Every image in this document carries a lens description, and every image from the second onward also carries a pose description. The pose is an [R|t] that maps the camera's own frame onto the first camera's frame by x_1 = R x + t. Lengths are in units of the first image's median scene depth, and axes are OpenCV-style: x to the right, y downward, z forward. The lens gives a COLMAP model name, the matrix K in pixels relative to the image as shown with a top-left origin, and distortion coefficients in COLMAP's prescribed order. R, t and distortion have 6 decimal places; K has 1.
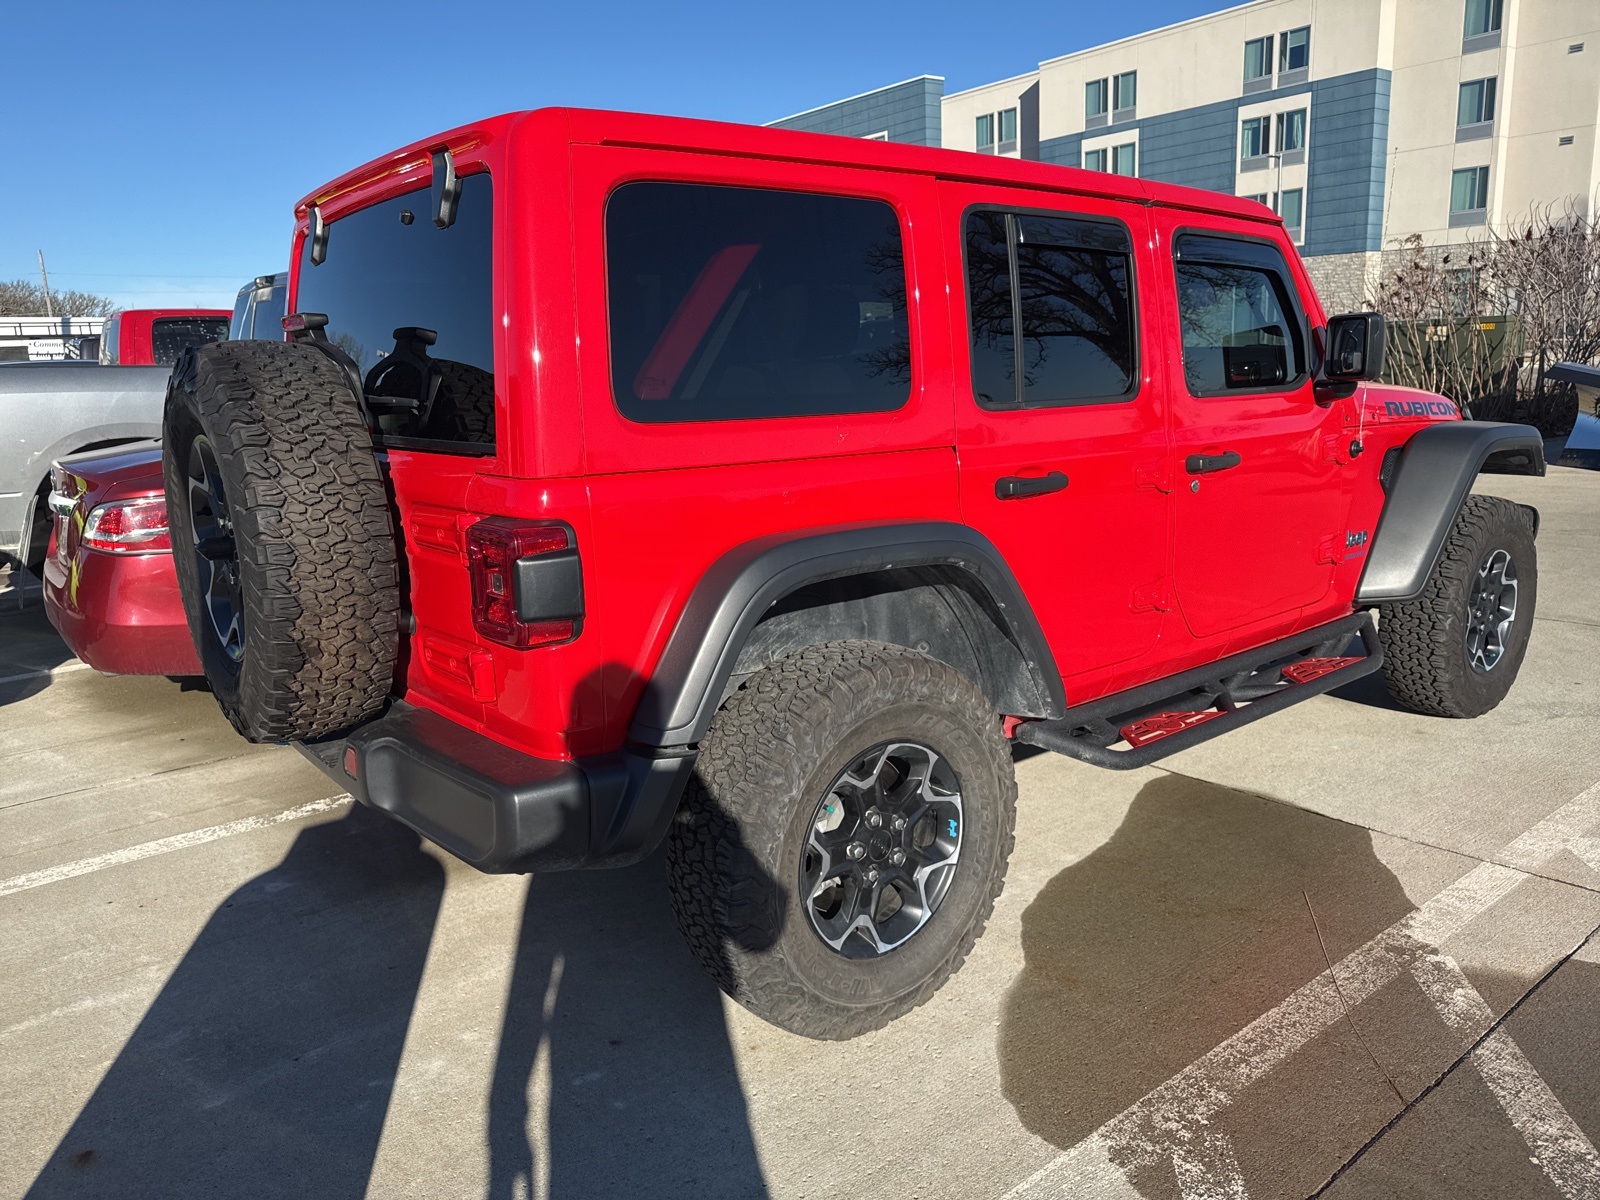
lens RADIAL K [[1127.2, 0, 804.9], [0, 1127.2, 603.9], [0, 0, 1]] dist [0.023817, -0.012385]
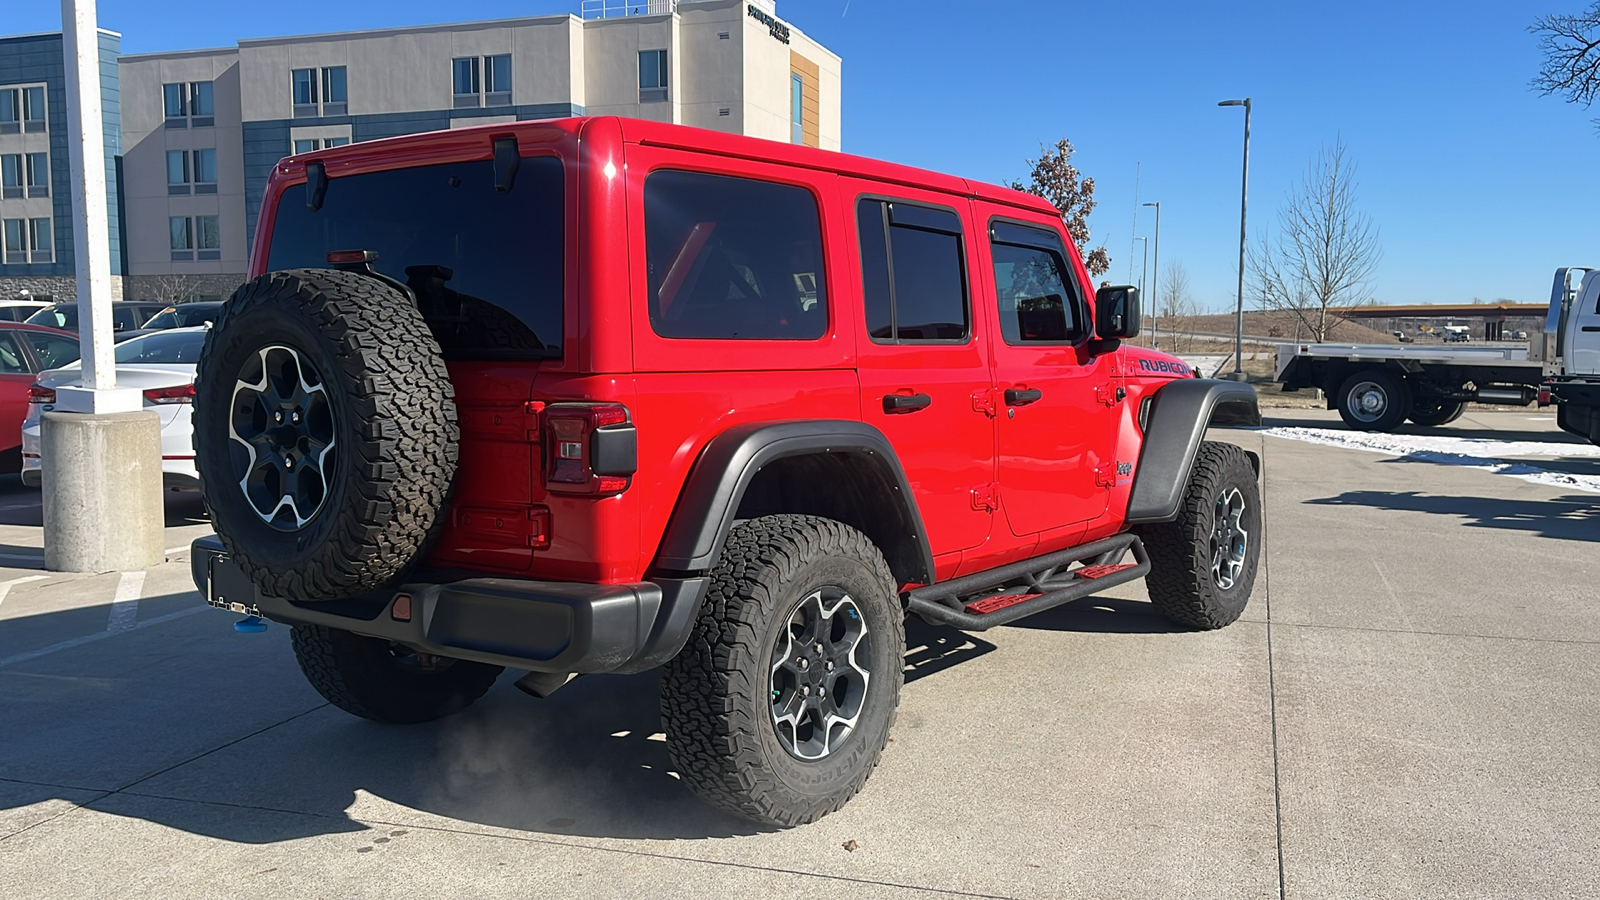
lens RADIAL K [[1401.2, 0, 805.5], [0, 1401.2, 448.0], [0, 0, 1]] dist [0.048906, -0.023568]
pose [[0.968116, 0.008710, 0.250350, -0.280973], [0.025232, 0.990922, -0.132049, 0.140324], [-0.249227, 0.134155, 0.959108, -0.461207]]
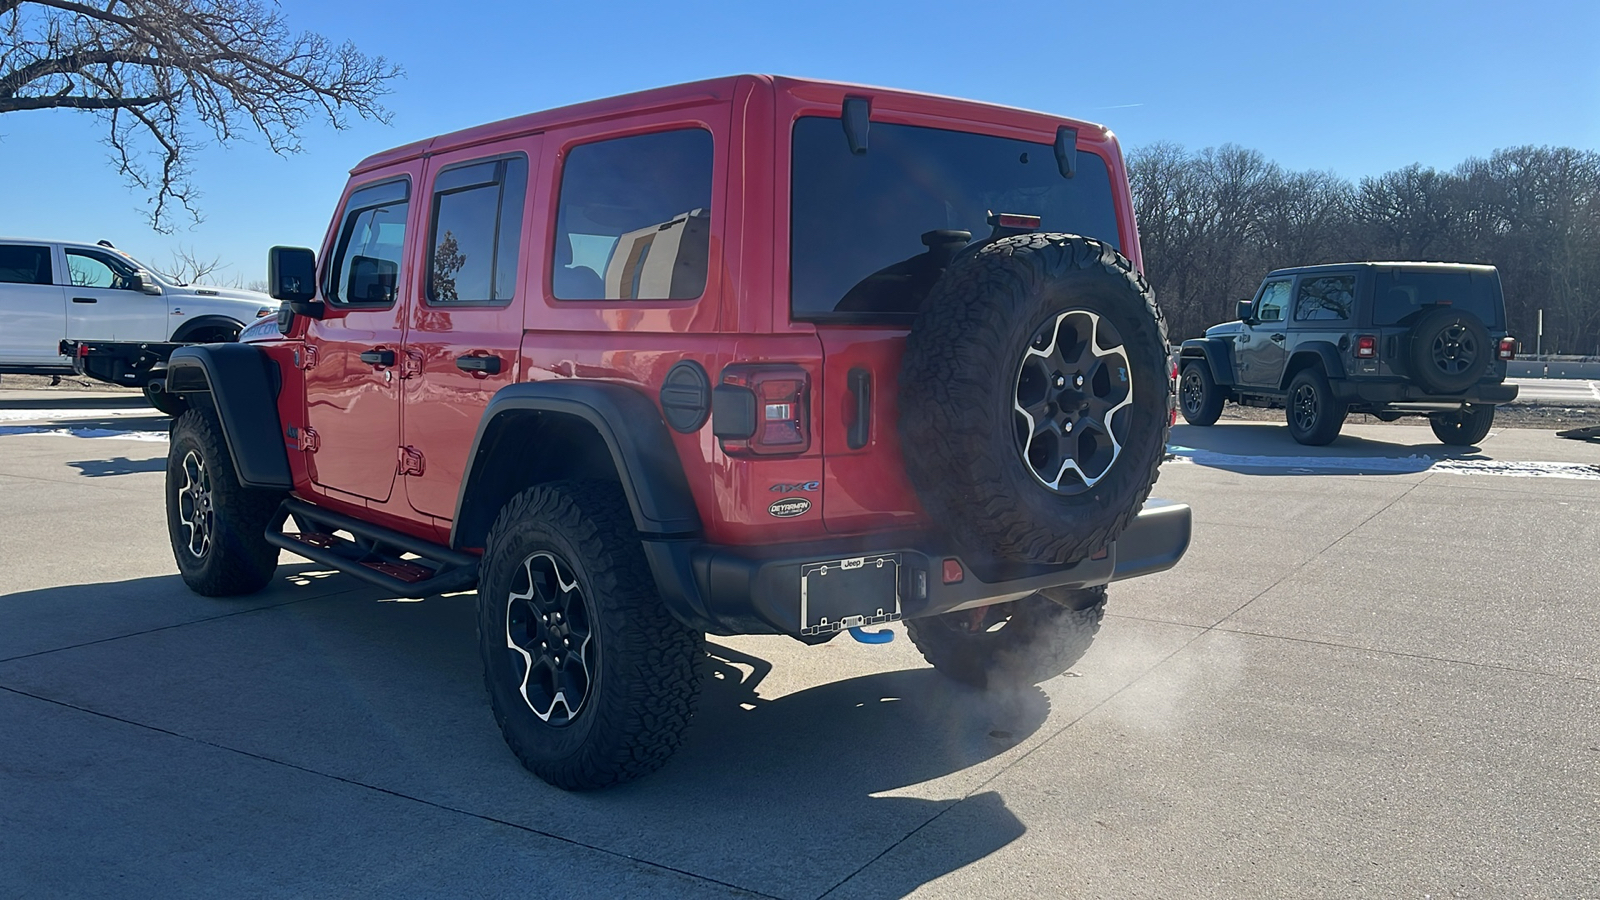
lens RADIAL K [[1401.2, 0, 805.6], [0, 1401.2, 444.1], [0, 0, 1]] dist [0.048906, -0.023568]
pose [[-0.033266, -0.057736, 0.997777, -1.601400], [0.194550, 0.978859, 0.063128, -0.122348], [-0.980328, 0.196217, -0.021330, 1.052522]]
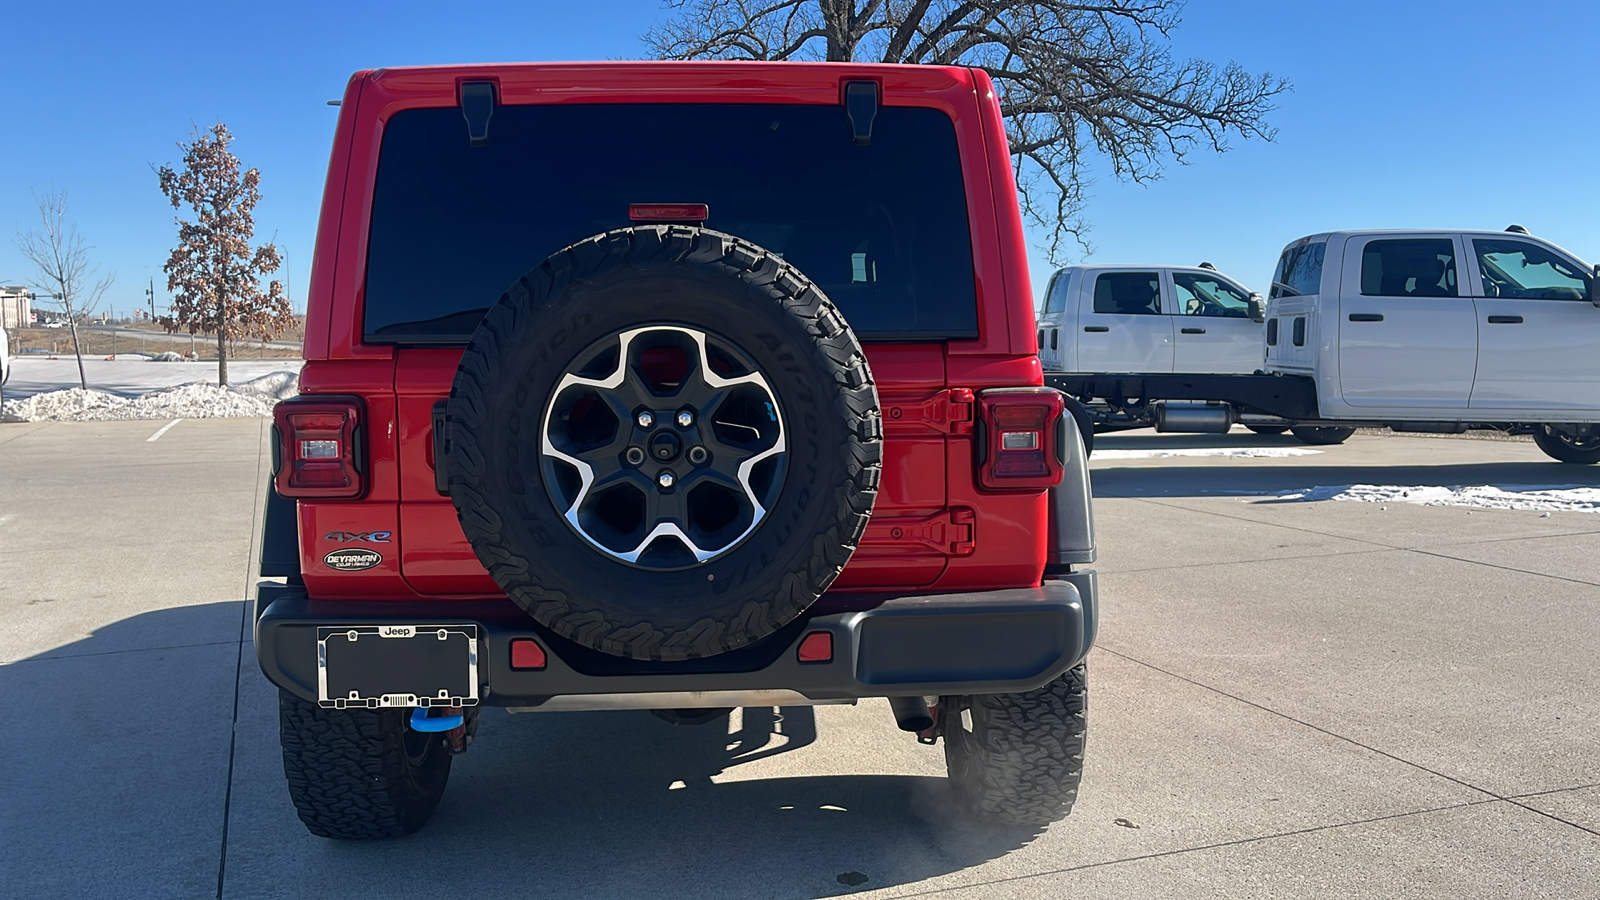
lens RADIAL K [[1401.2, 0, 795.3], [0, 1401.2, 445.3], [0, 0, 1]] dist [0.048906, -0.023568]
pose [[0.590067, -0.035245, 0.806585, -1.087650], [0.158532, 0.984655, -0.072950, 0.040114], [-0.791637, 0.170915, 0.586600, 0.201144]]
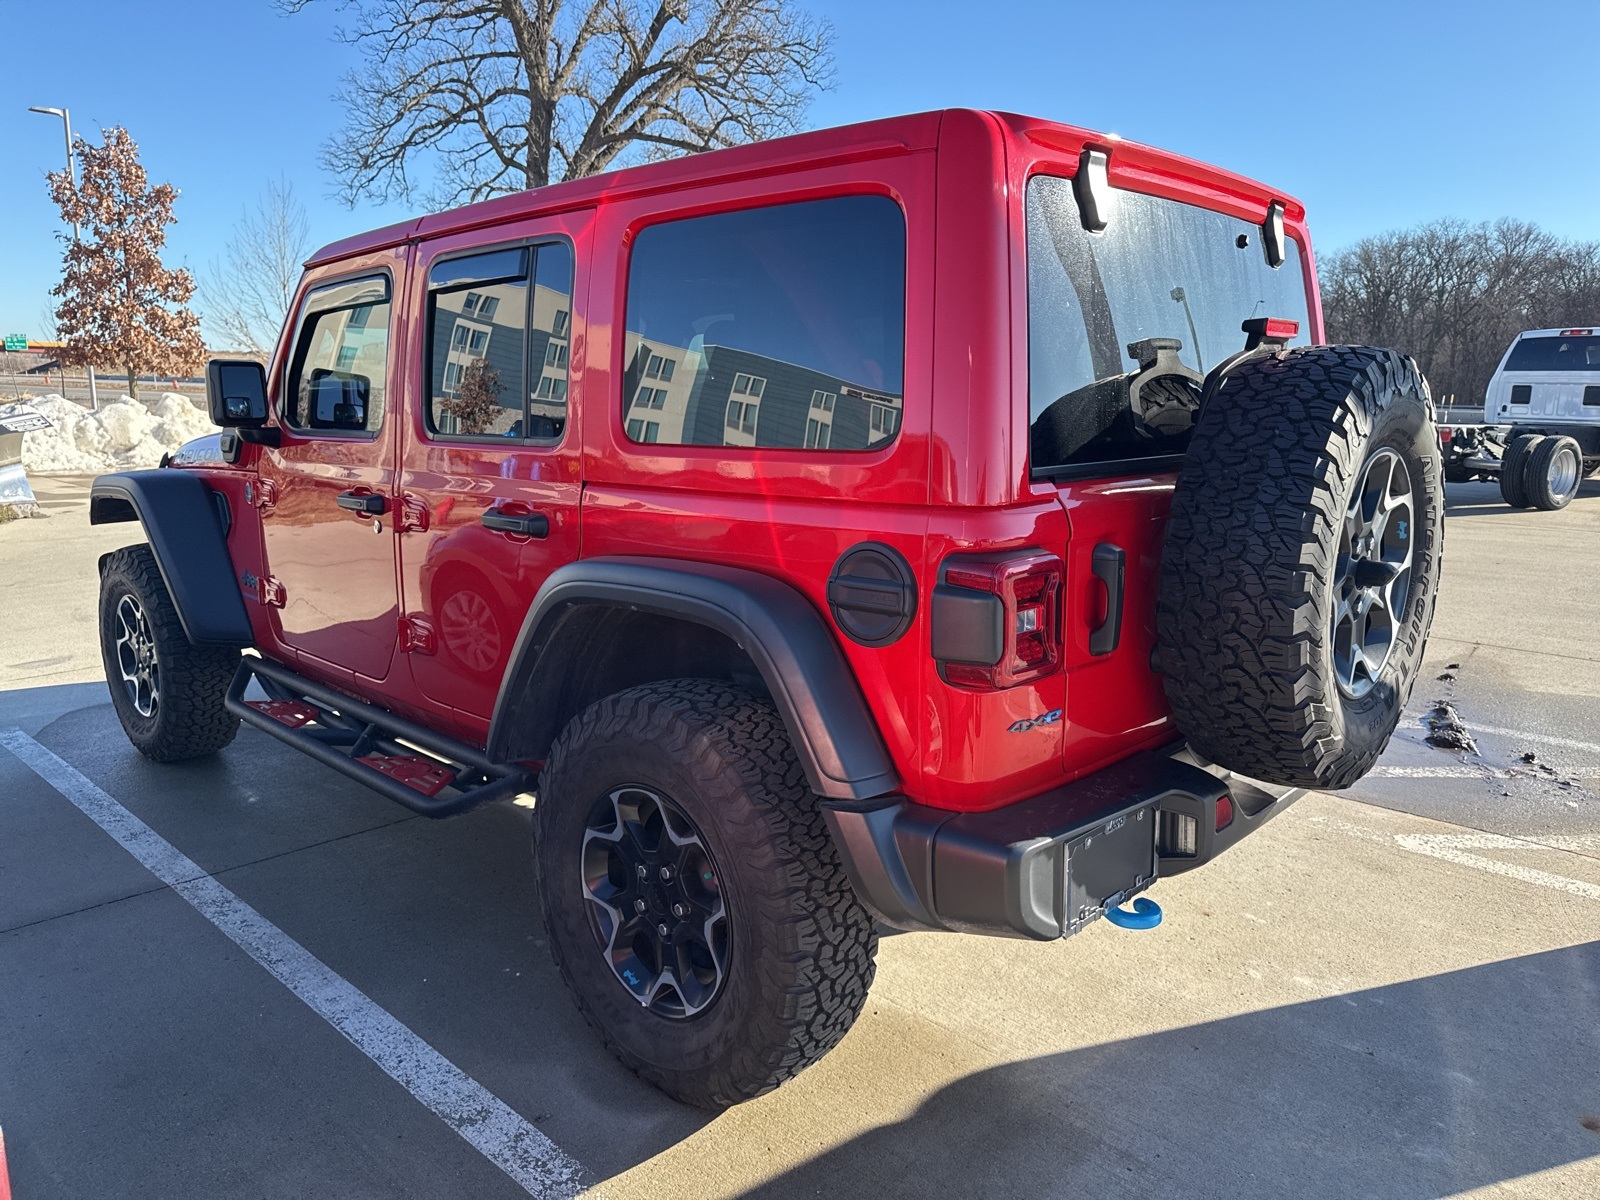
lens RADIAL K [[1127.2, 0, 792.8], [0, 1127.2, 605.6], [0, 0, 1]] dist [0.023817, -0.012385]
pose [[-0.150183, -0.154698, 0.976480, -1.060483], [0.211556, 0.959777, 0.184589, -0.228022], [-0.965758, 0.234302, -0.111415, 1.232983]]
